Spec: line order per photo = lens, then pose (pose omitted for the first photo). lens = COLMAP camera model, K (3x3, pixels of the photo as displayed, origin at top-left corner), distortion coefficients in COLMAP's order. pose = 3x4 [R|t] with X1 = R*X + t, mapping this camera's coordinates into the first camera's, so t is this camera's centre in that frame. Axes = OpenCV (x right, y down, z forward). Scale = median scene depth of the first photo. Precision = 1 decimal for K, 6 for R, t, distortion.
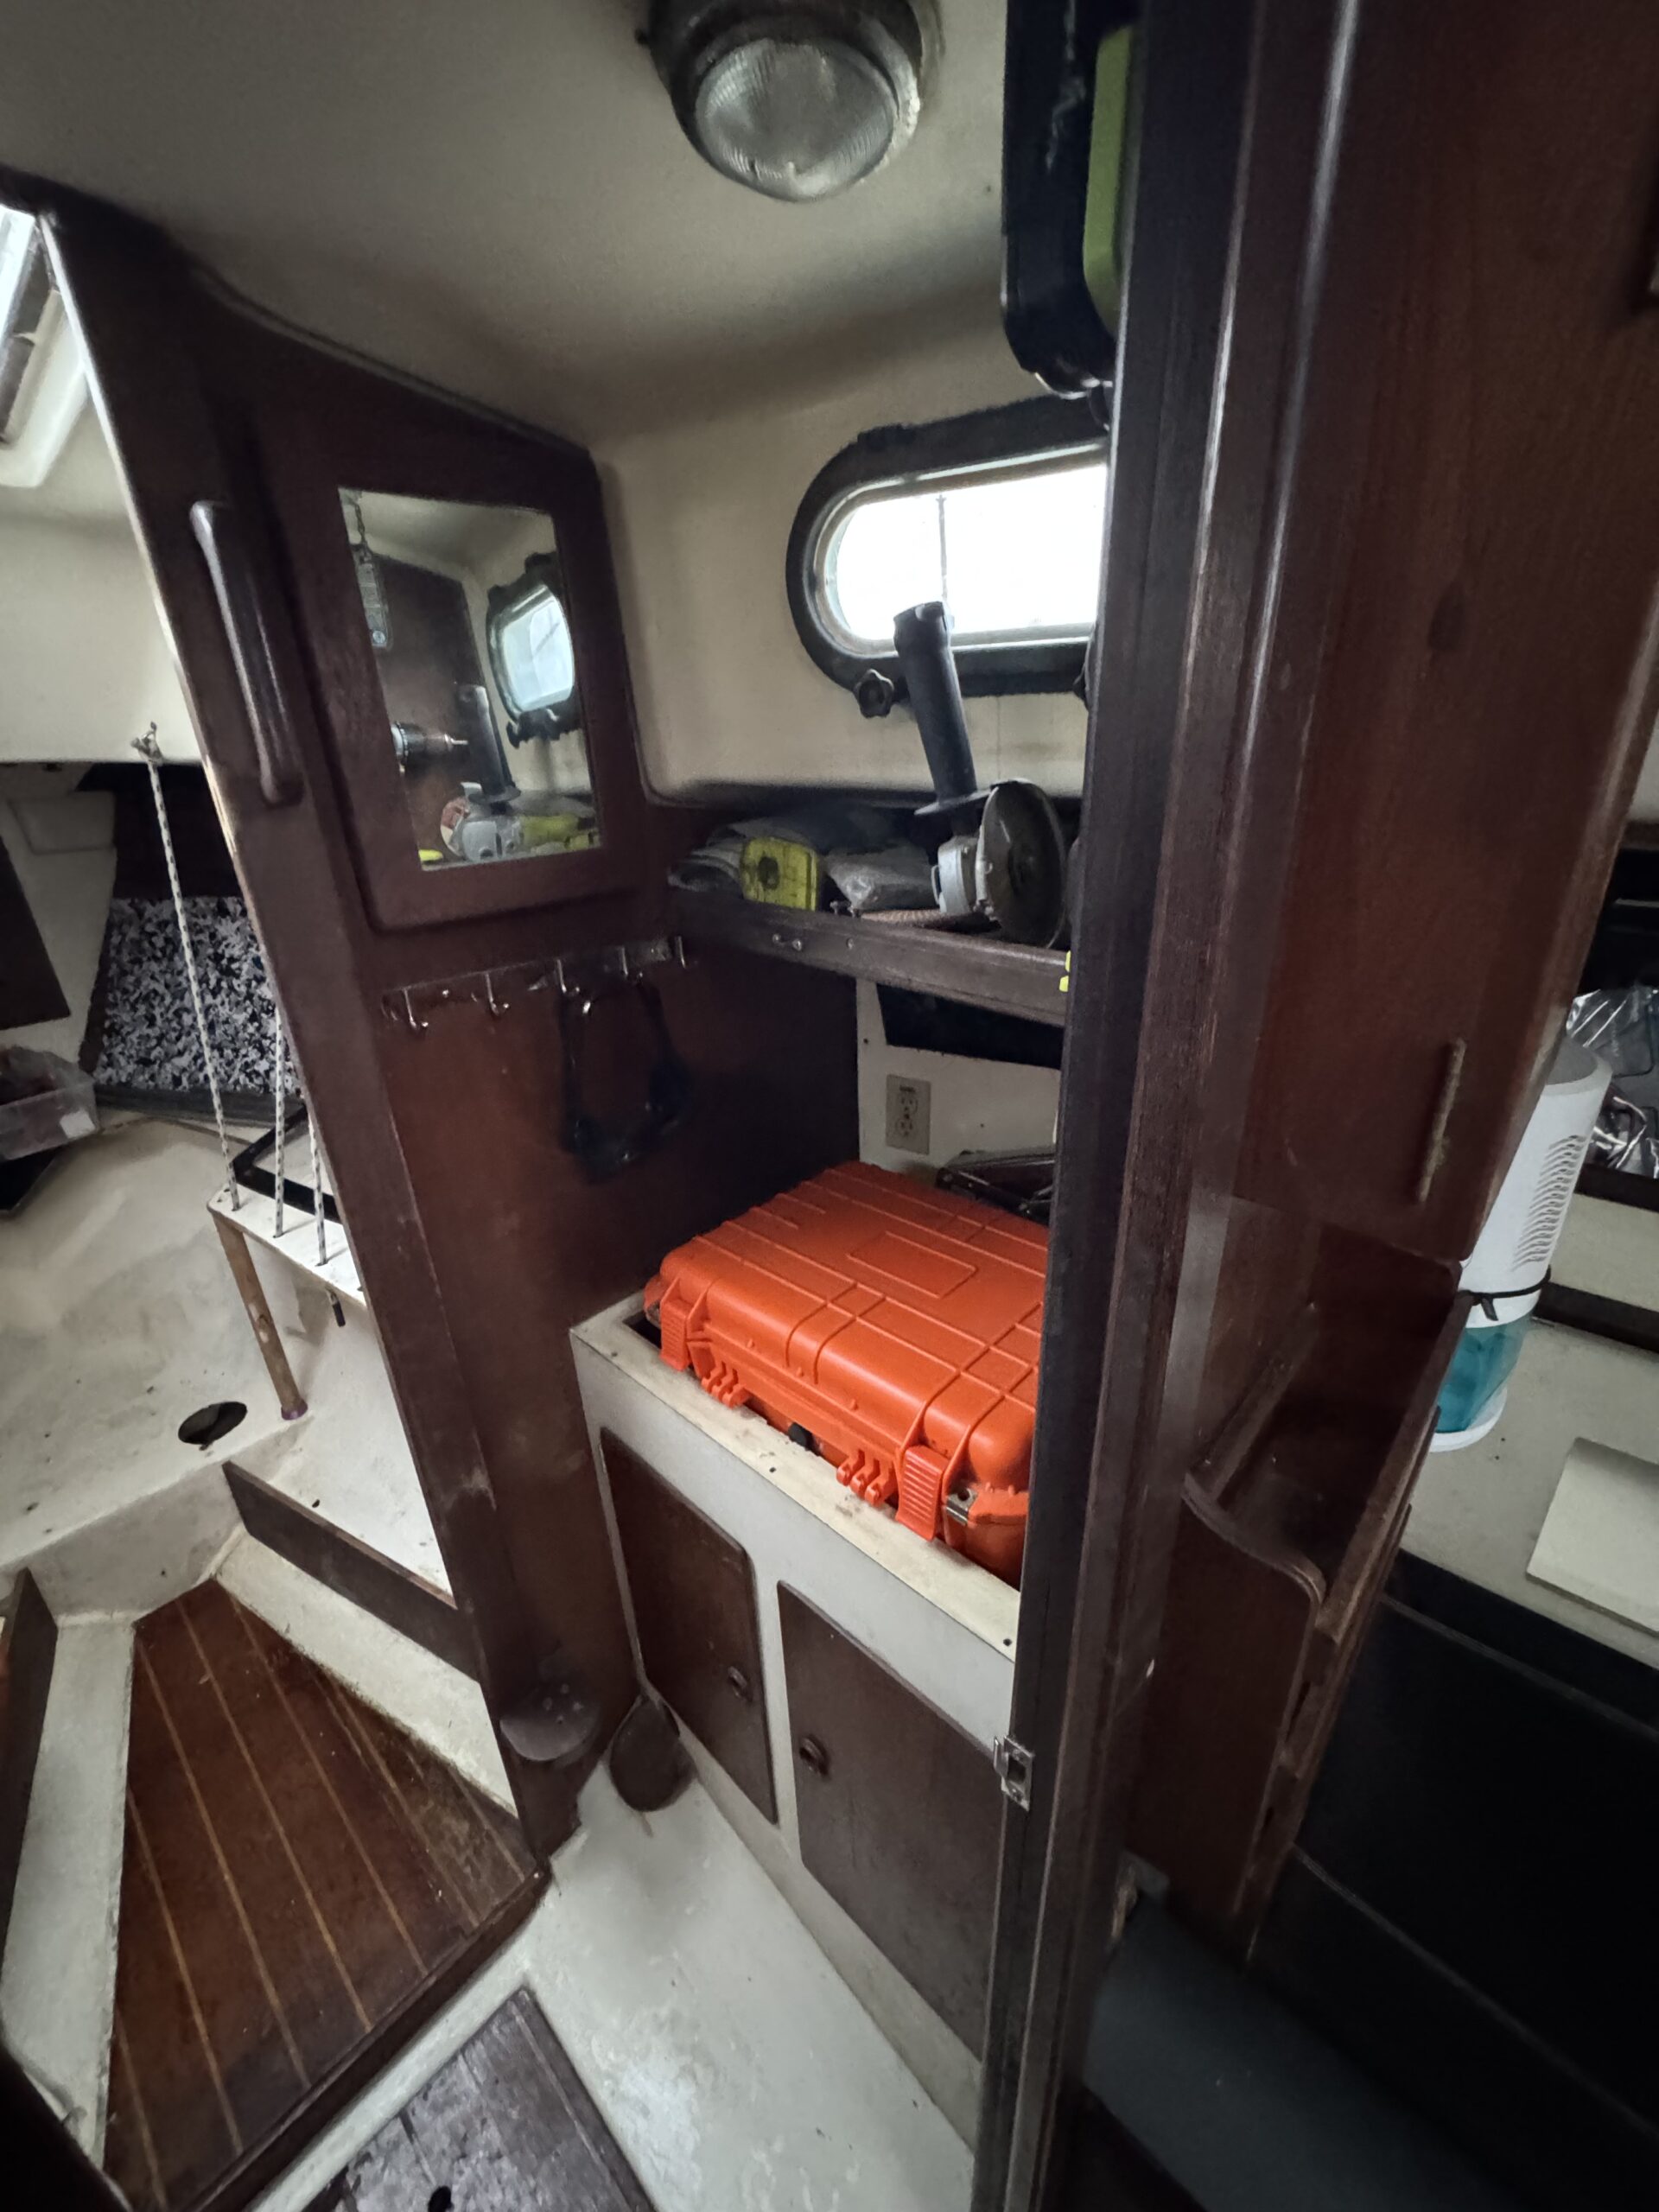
lens RADIAL K [[890.4, 0, 829.5], [0, 890.4, 1106.0], [0, 0, 1]] dist [-0.001939, 0.000401]
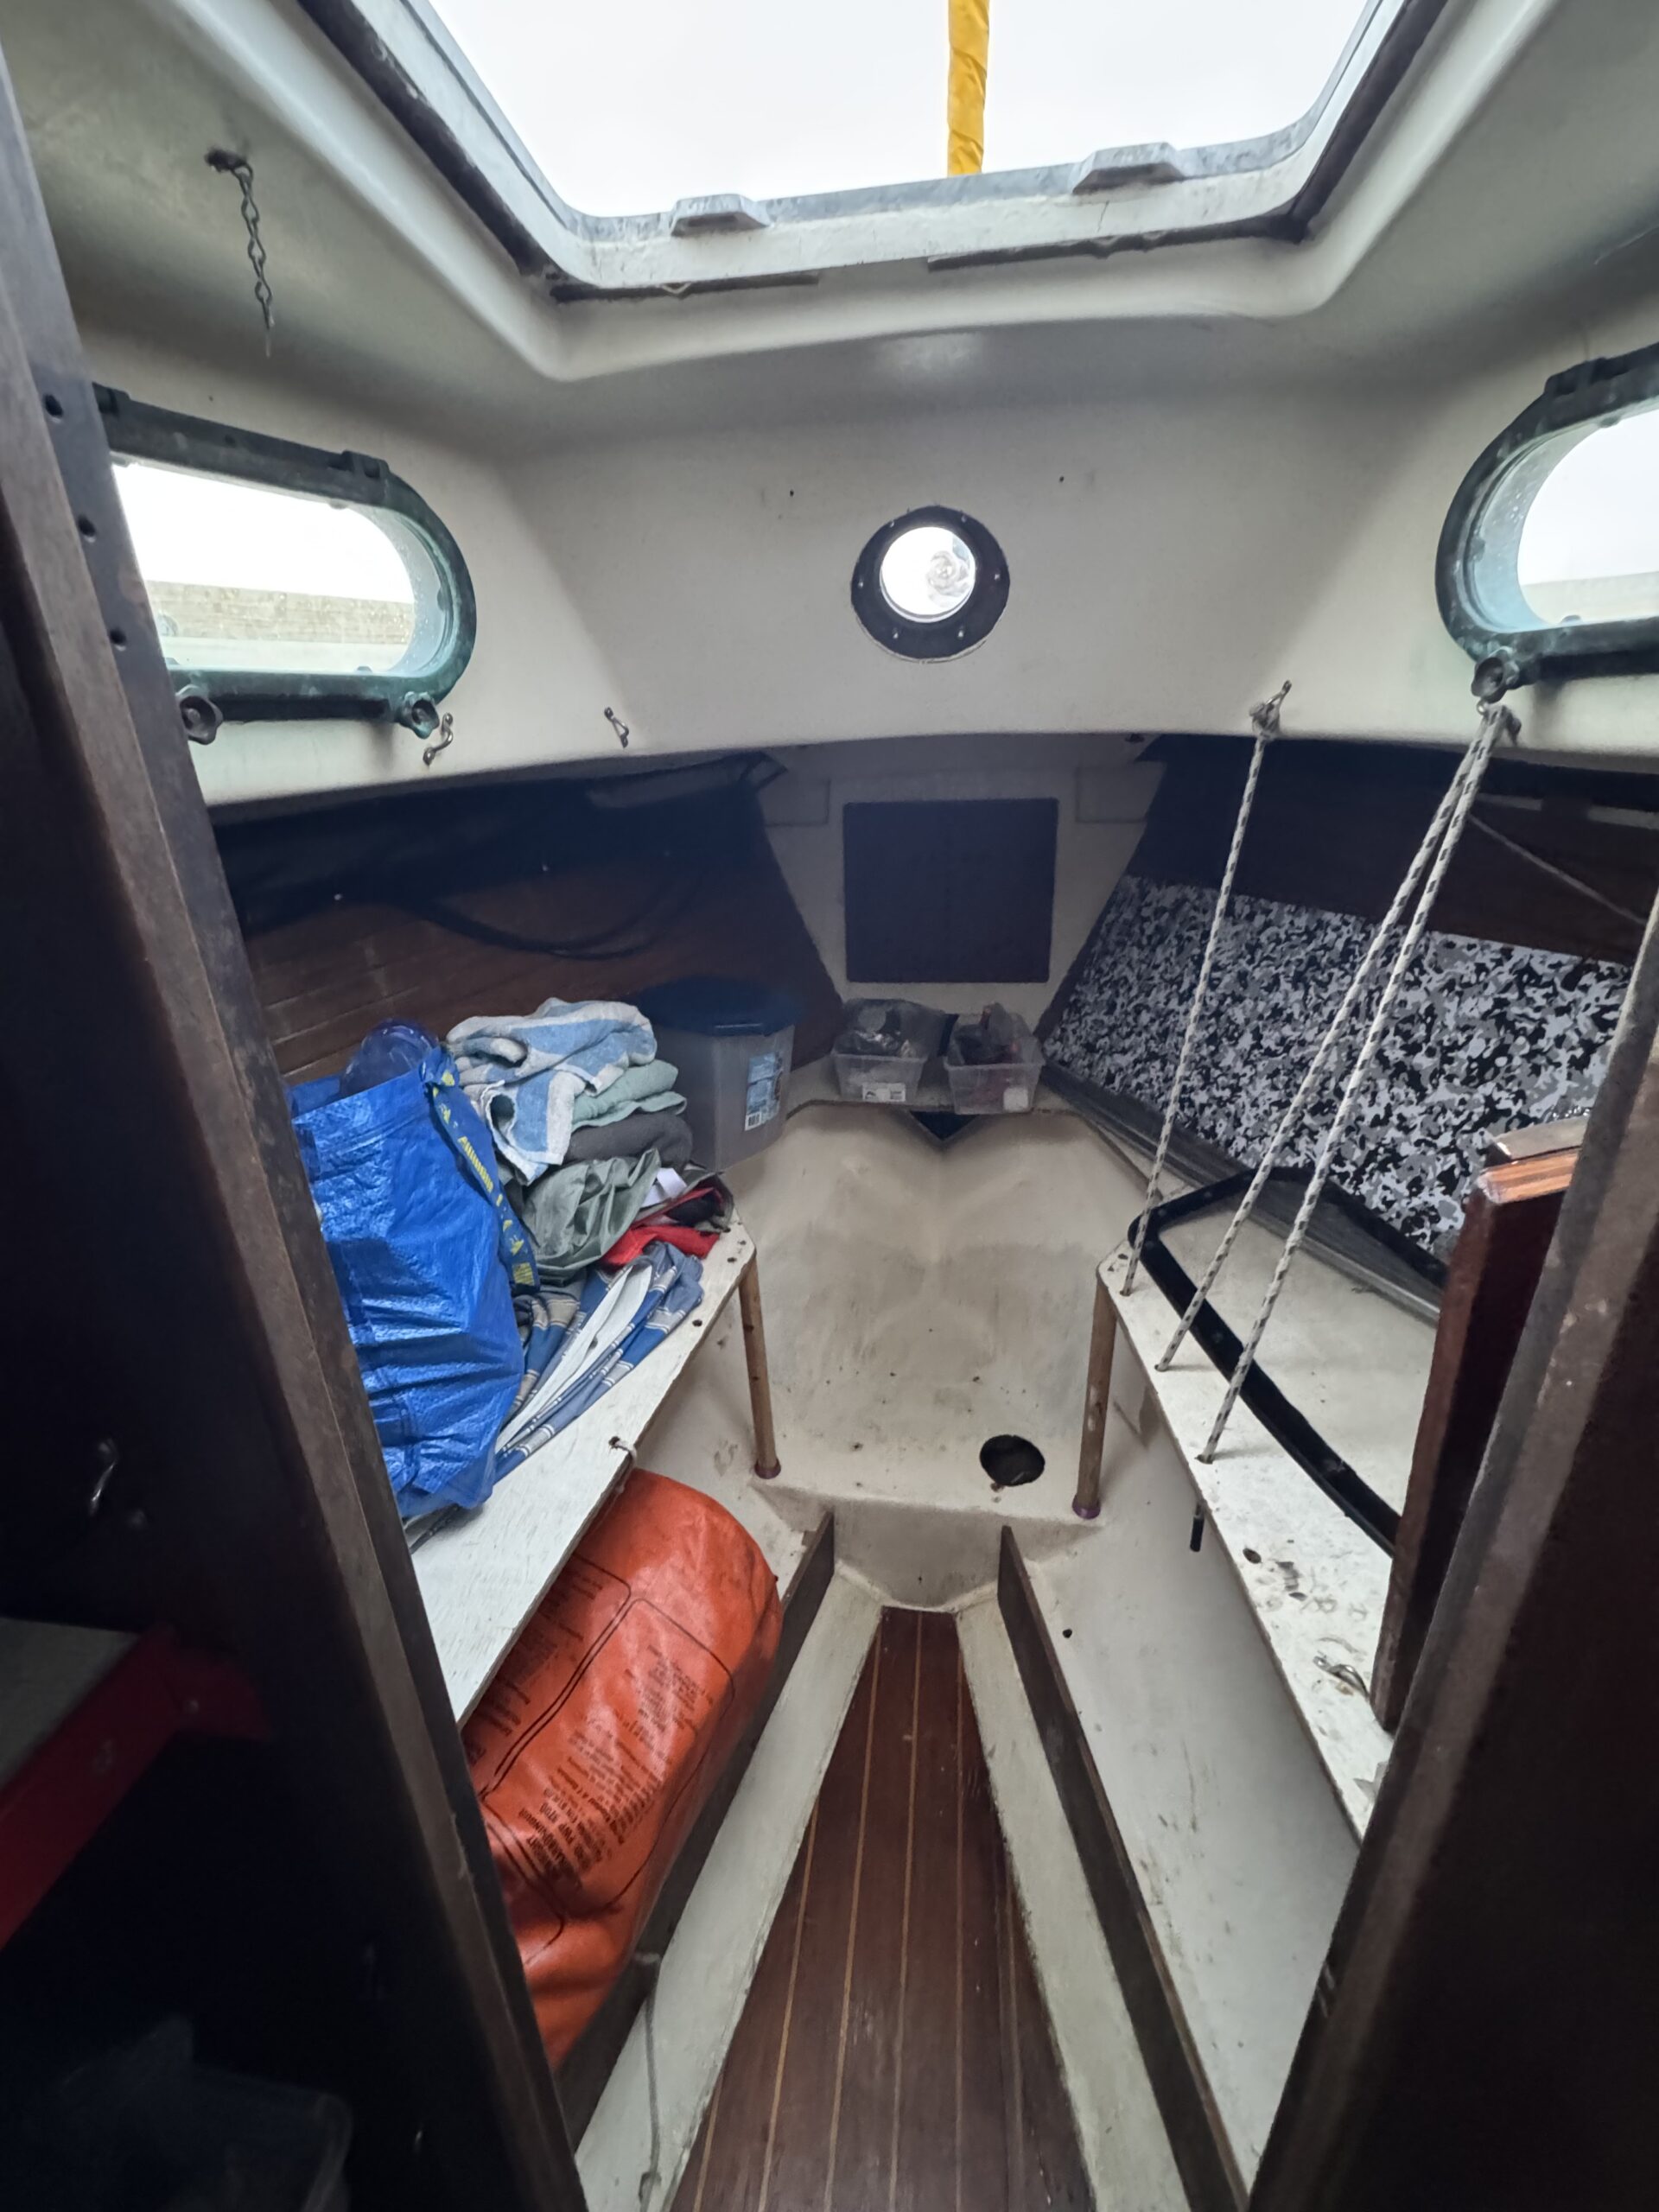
lens RADIAL K [[890.4, 0, 829.5], [0, 890.4, 1106.0], [0, 0, 1]] dist [-0.001939, 0.000401]
pose [[0.576703, 0.333995, -0.745561, -0.277069], [-0.311226, 0.933612, 0.177500, -0.104186], [0.755349, 0.129673, 0.642365, 0.256174]]
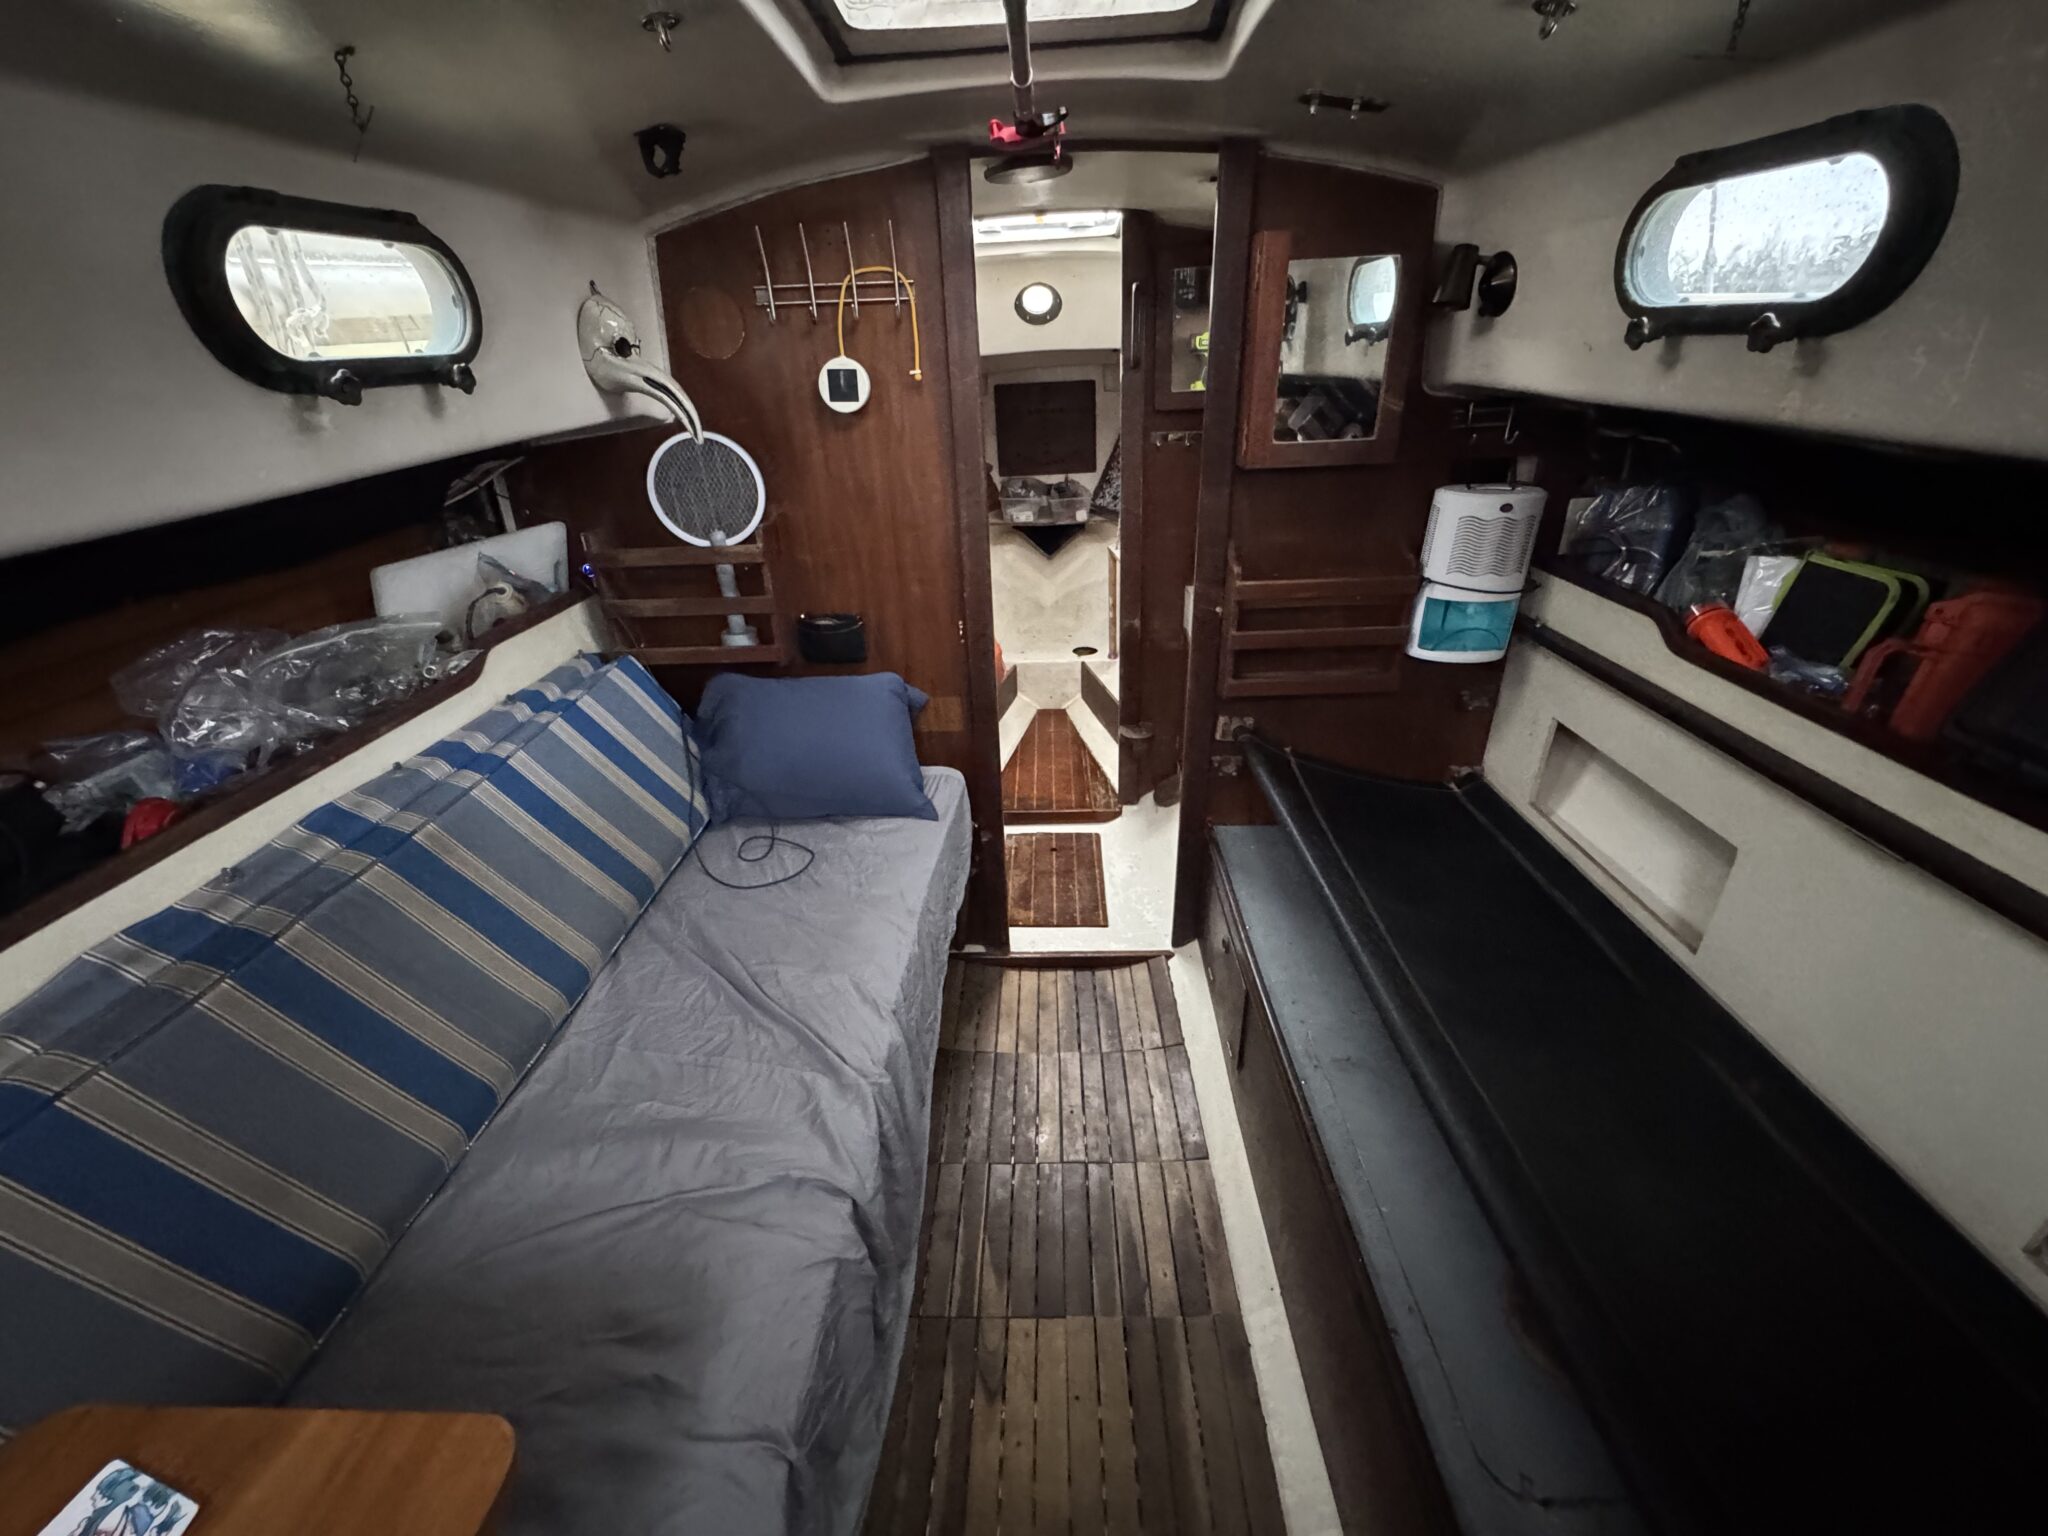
lens RADIAL K [[809.6, 0, 1024.0], [0, 809.6, 768.0], [0, 0, 1]] dist [0.001718, 0.000360]
pose [[0.665447, 0.355515, -0.656346, 0.787355], [-0.273932, 0.934255, 0.228316, 0.236442], [0.694364, 0.027862, 0.719084, -0.697338]]
